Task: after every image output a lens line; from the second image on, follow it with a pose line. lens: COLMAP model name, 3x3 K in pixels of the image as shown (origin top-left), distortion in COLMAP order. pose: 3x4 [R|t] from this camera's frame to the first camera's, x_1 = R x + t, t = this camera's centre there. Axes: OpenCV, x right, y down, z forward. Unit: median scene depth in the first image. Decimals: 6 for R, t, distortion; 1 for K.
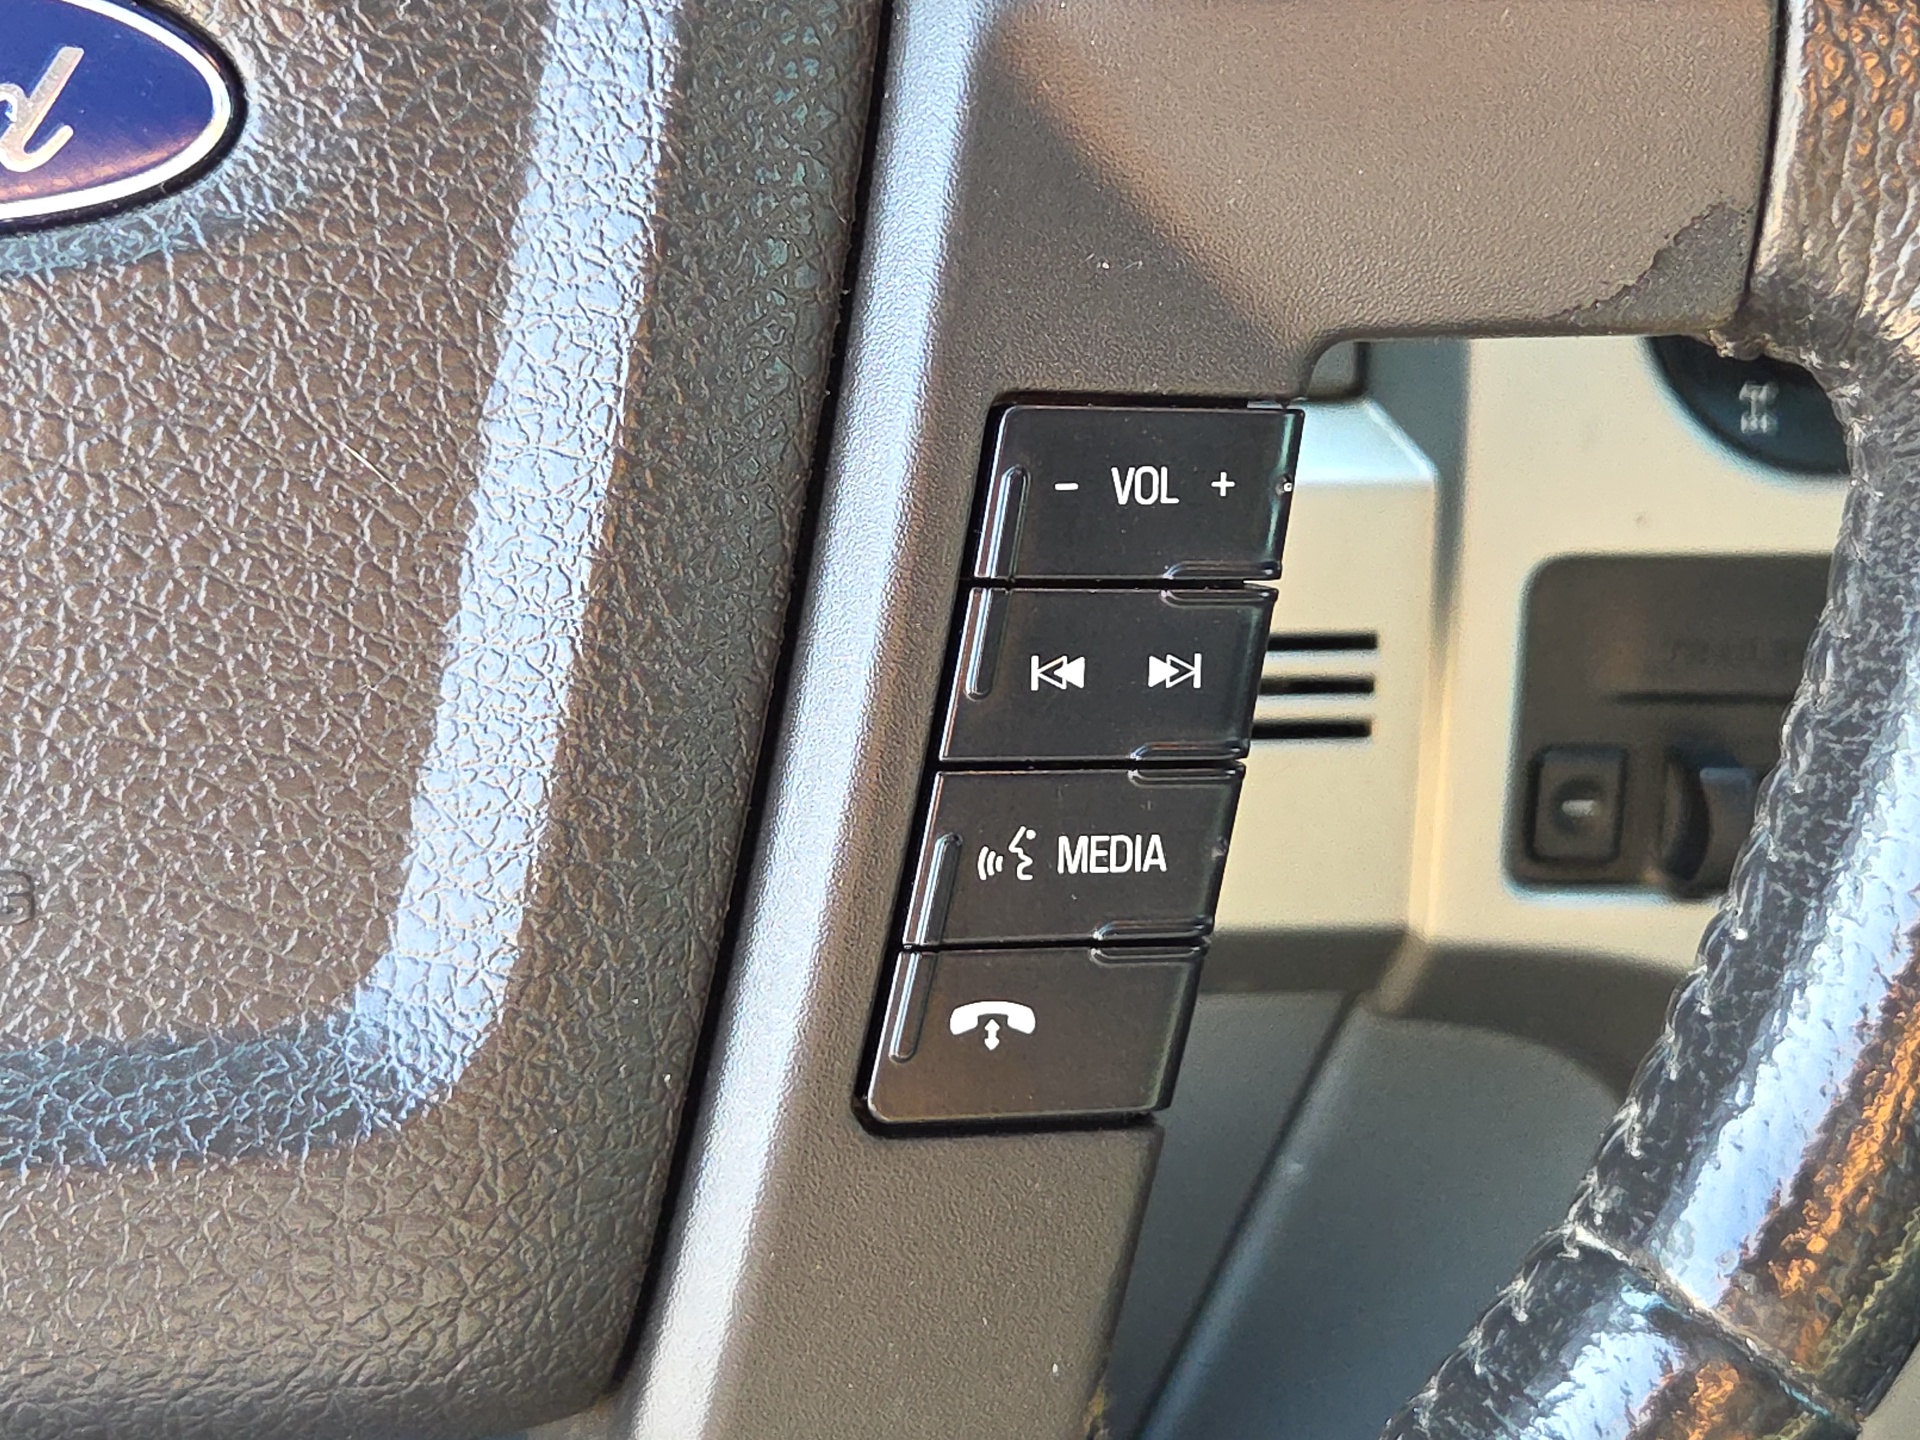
lens RADIAL K [[3295.6, 0, 968.1], [0, 3295.6, 710.9], [0, 0, 1]] dist [0.017336, 0.000000]
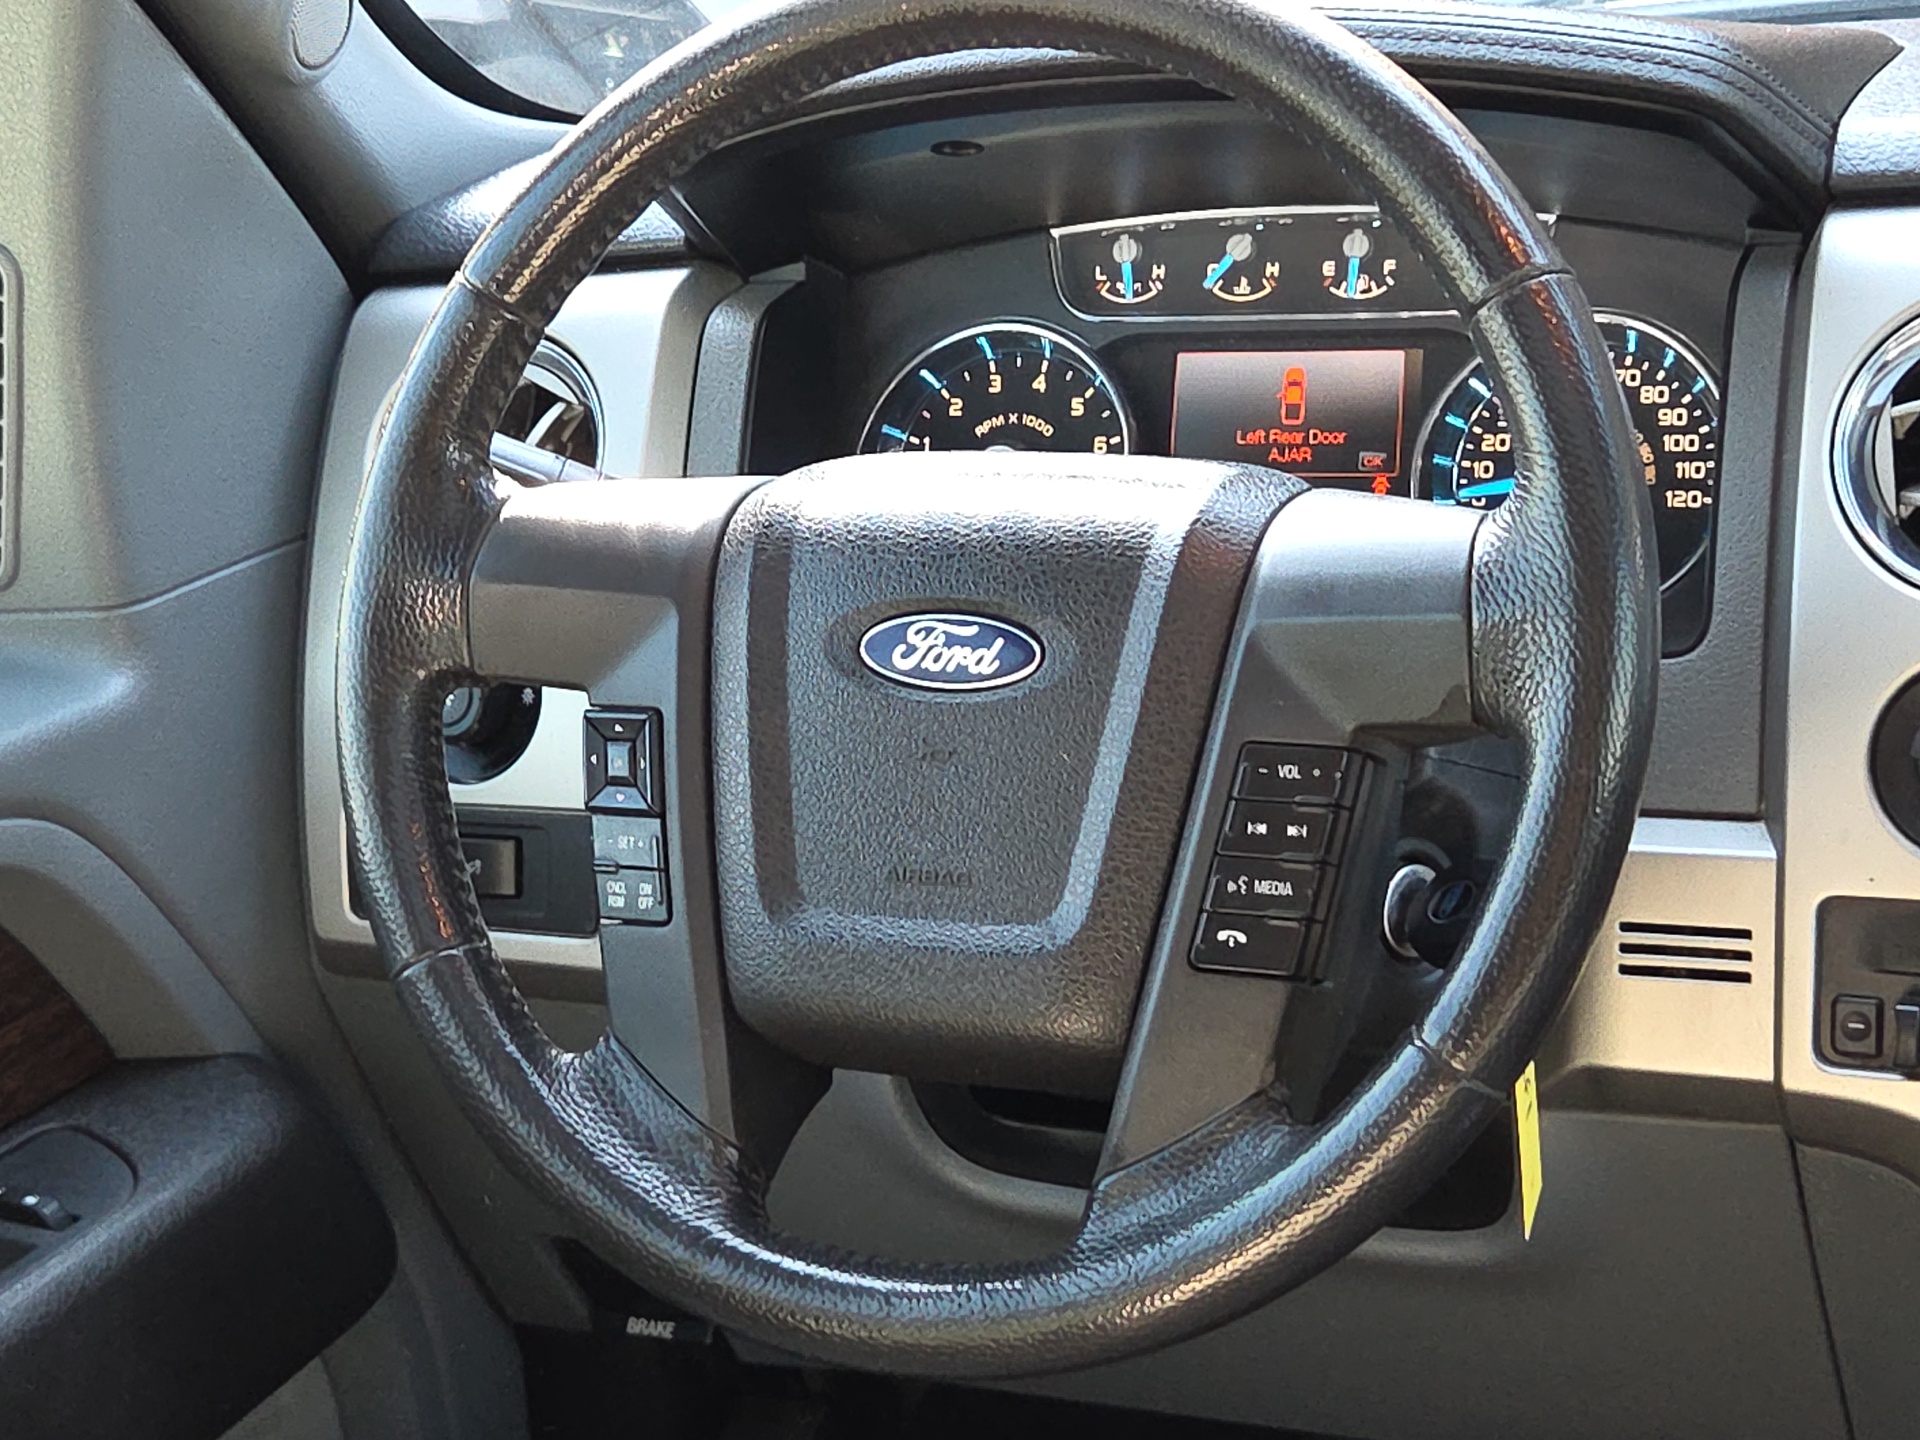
lens RADIAL K [[3518.2, 0, 959.6], [0, 3518.2, 705.6], [0, 0, 1]] dist [0.083572, 0.000000]
pose [[0.824505, -0.000367, -0.565854, 1.790179], [-0.116579, 0.978436, -0.170503, 0.507260], [0.553715, 0.206548, 0.806683, -2.013103]]
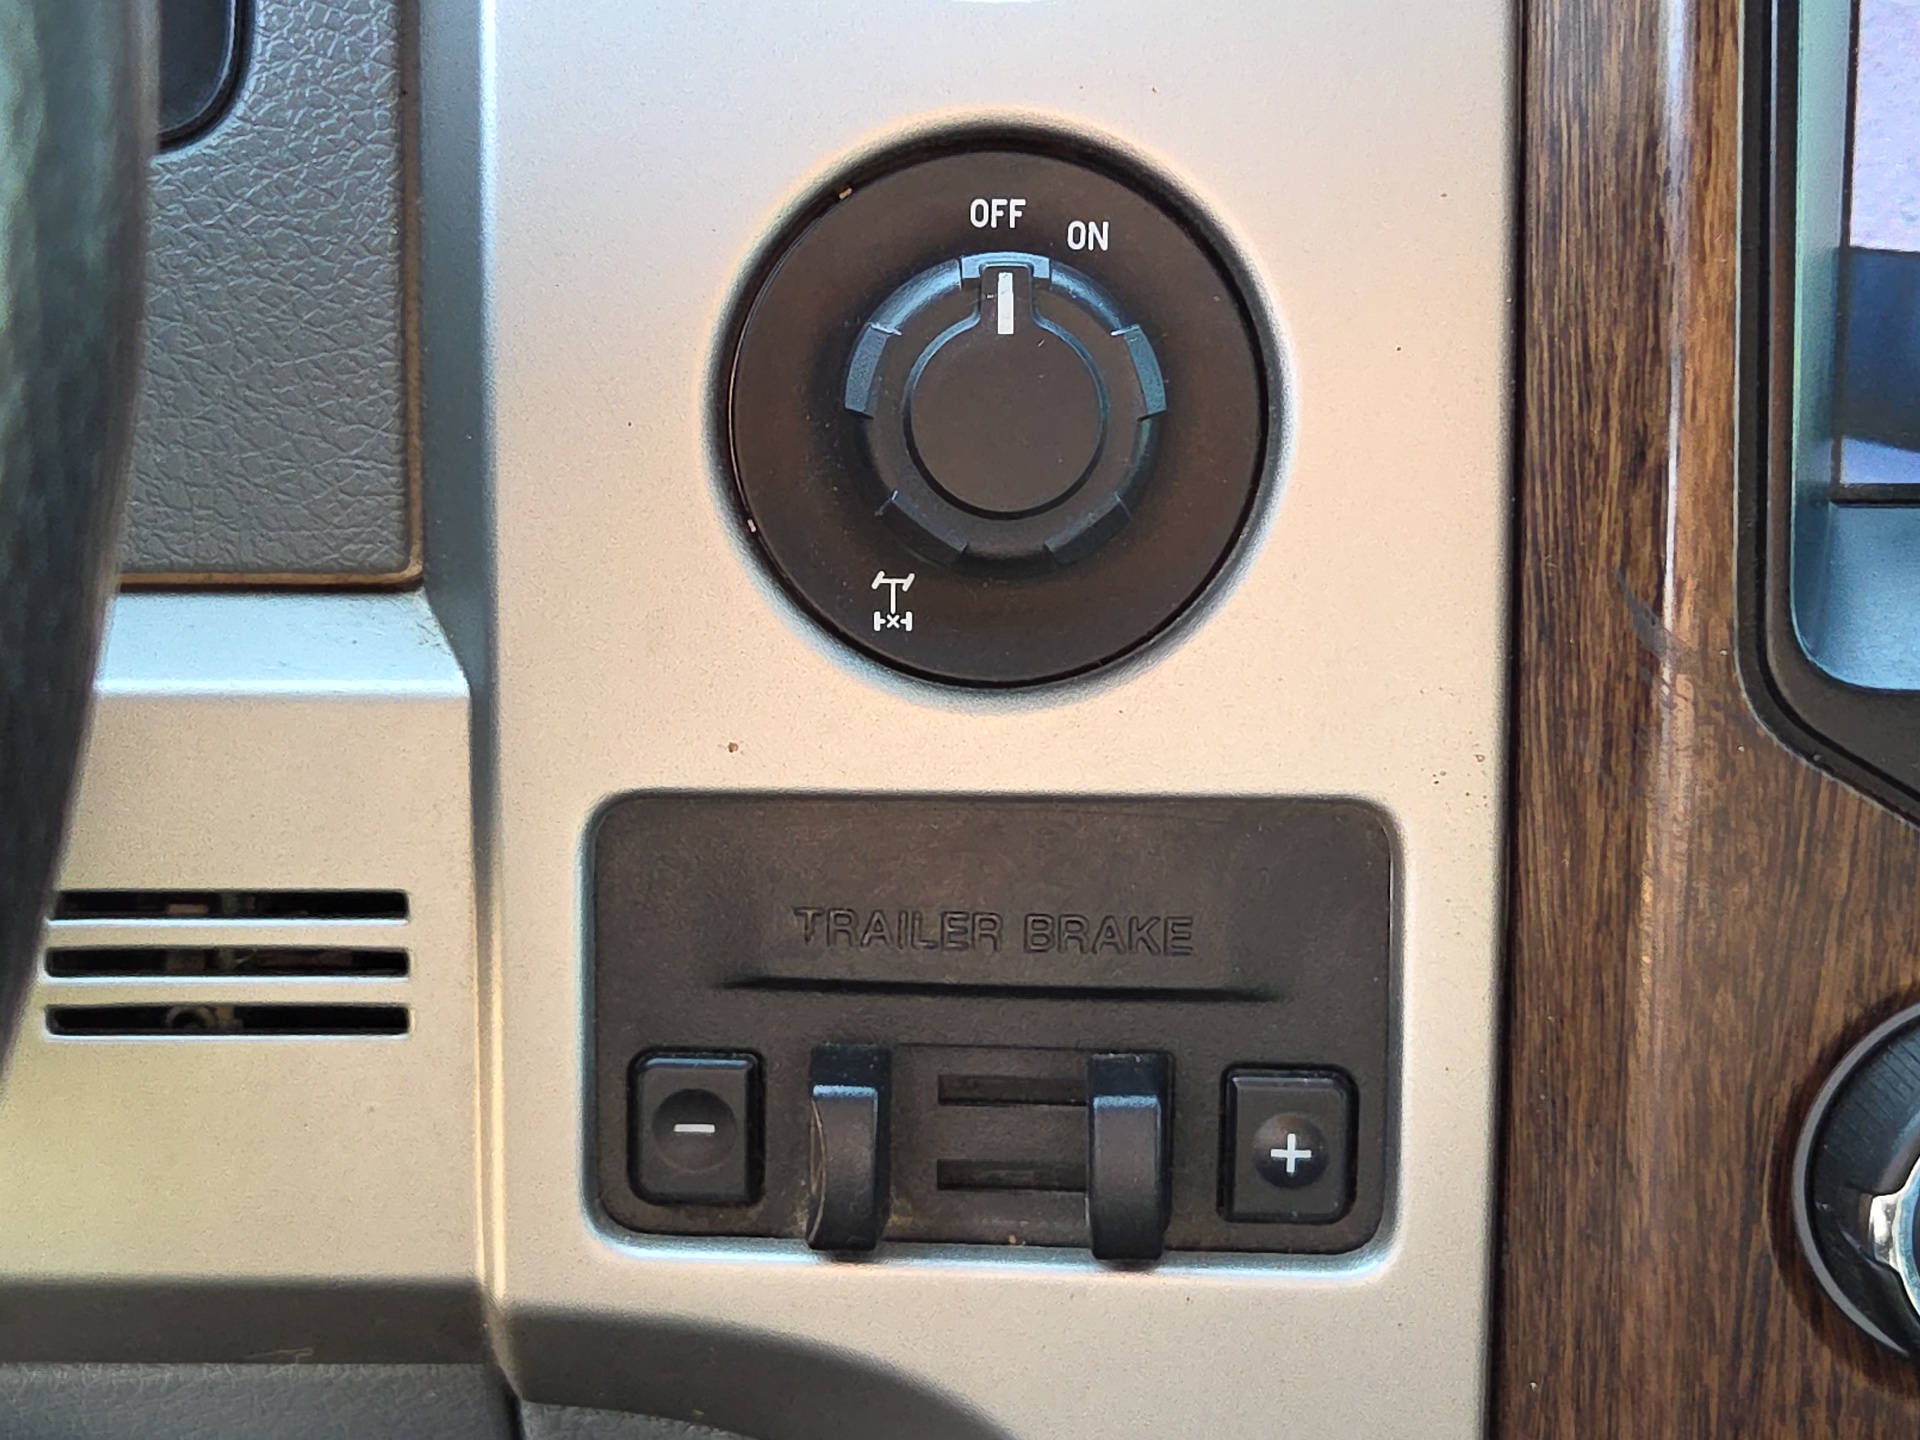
lens RADIAL K [[3295.6, 0, 933.7], [0, 3295.6, 636.3], [0, 0, 1]] dist [0.017336, 0.000000]
pose [[0.983559, -0.009758, -0.180326, 0.703926], [-0.008085, 0.995159, -0.097945, -0.016517], [0.180409, 0.097793, 0.978718, 0.509449]]
